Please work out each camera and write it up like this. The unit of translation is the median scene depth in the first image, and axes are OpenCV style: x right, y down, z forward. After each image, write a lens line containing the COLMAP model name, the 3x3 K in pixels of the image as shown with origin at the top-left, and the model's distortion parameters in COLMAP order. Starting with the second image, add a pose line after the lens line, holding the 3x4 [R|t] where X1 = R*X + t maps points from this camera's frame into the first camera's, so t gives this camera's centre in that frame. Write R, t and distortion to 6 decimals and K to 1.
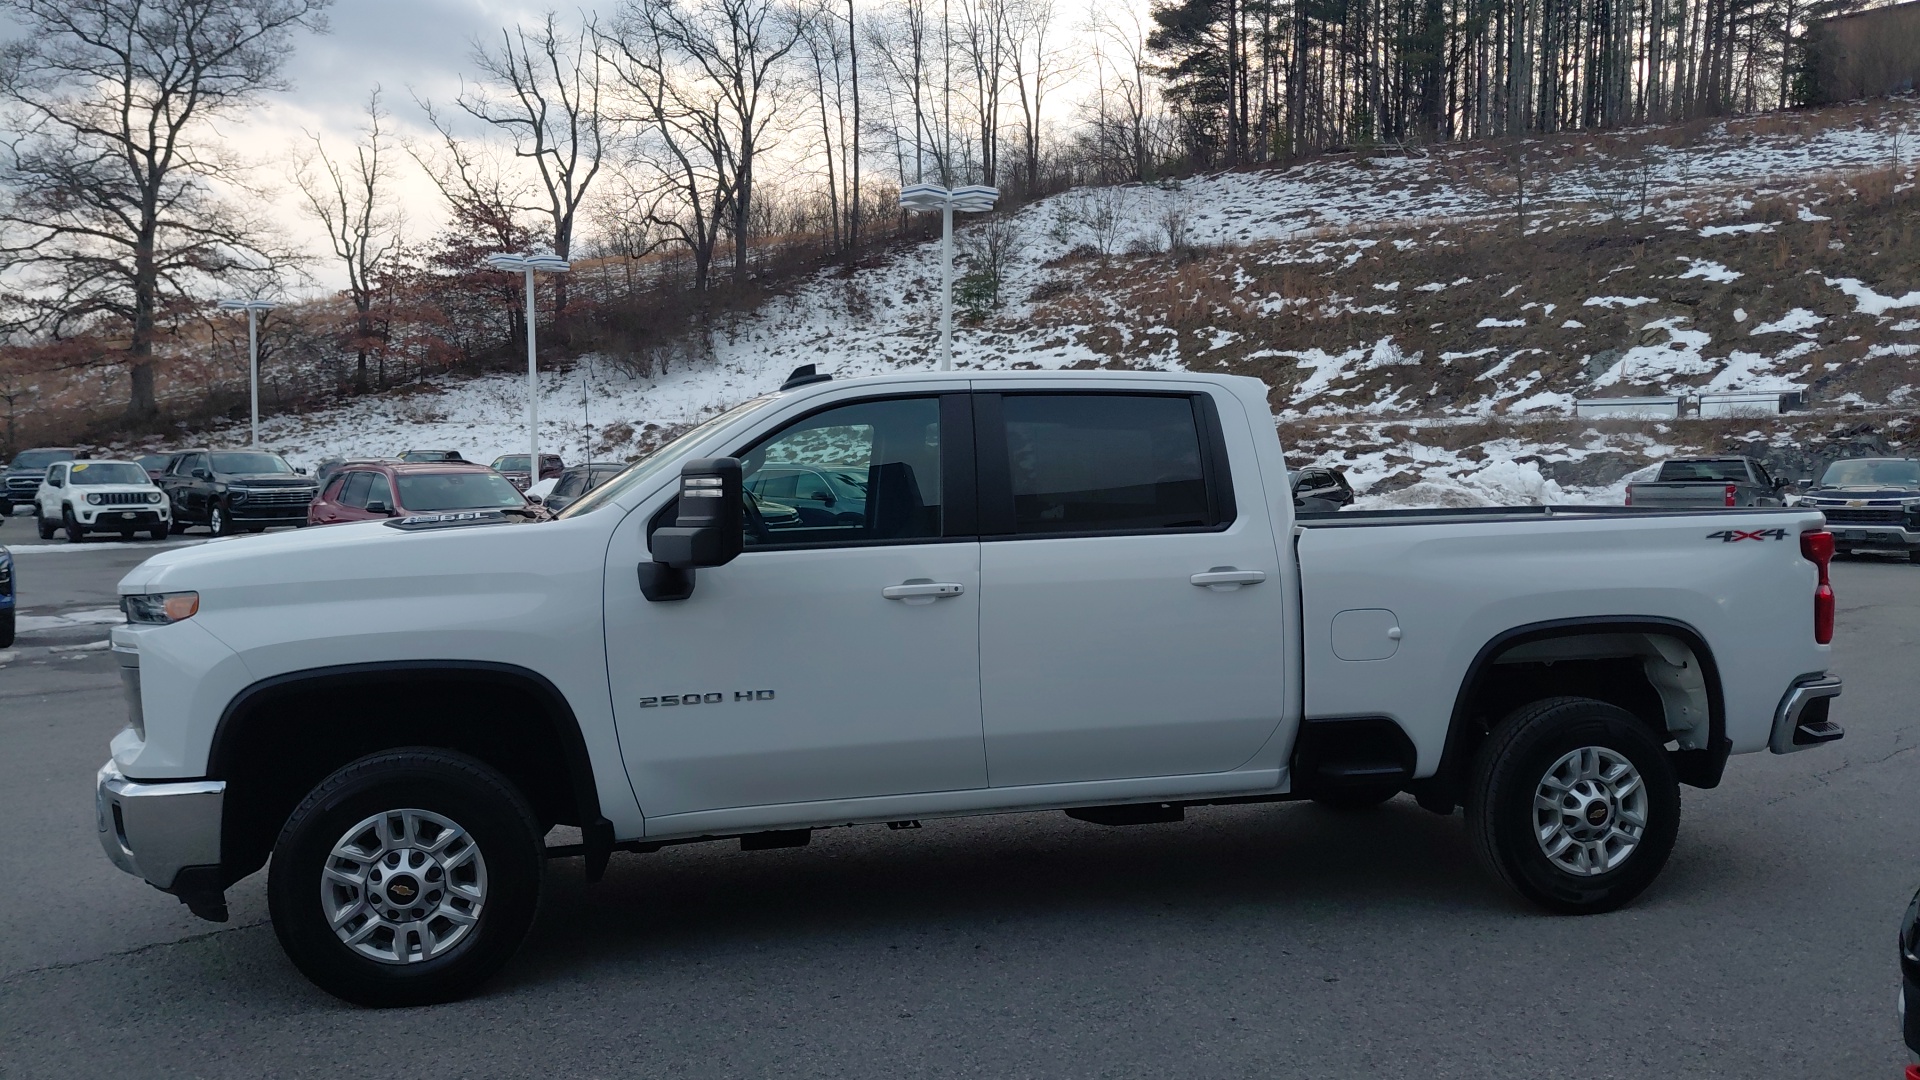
lens RADIAL K [[1405.8, 0, 970.8], [0, 1405.8, 544.4], [0, 0, 1]] dist [0.139402, -0.205744]
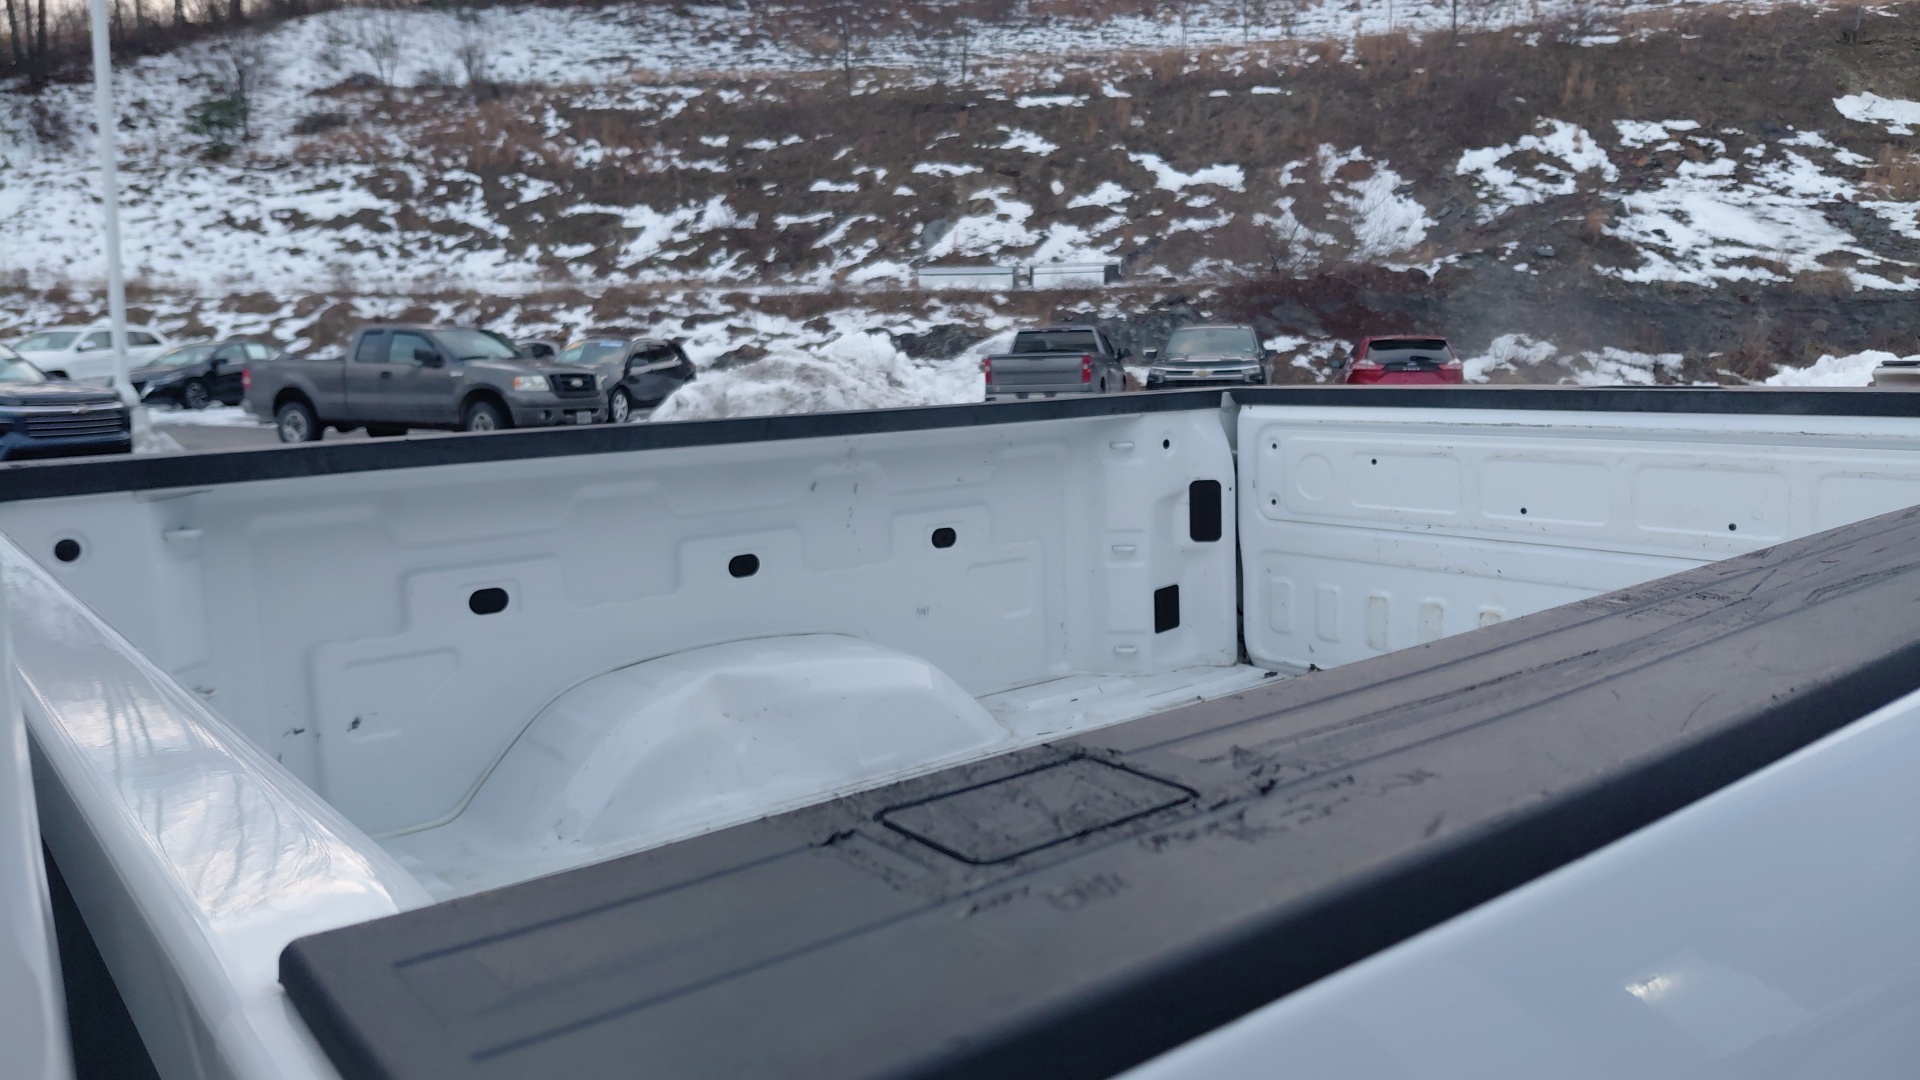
lens RADIAL K [[1414.8, 0, 967.4], [0, 1414.8, 542.7], [0, 0, 1]] dist [0.078335, -0.141608]
pose [[0.897544, -0.062588, 0.436460, 0.023774], [0.025567, 0.995596, 0.090191, -0.002695], [-0.440183, -0.069792, 0.895192, 0.100260]]
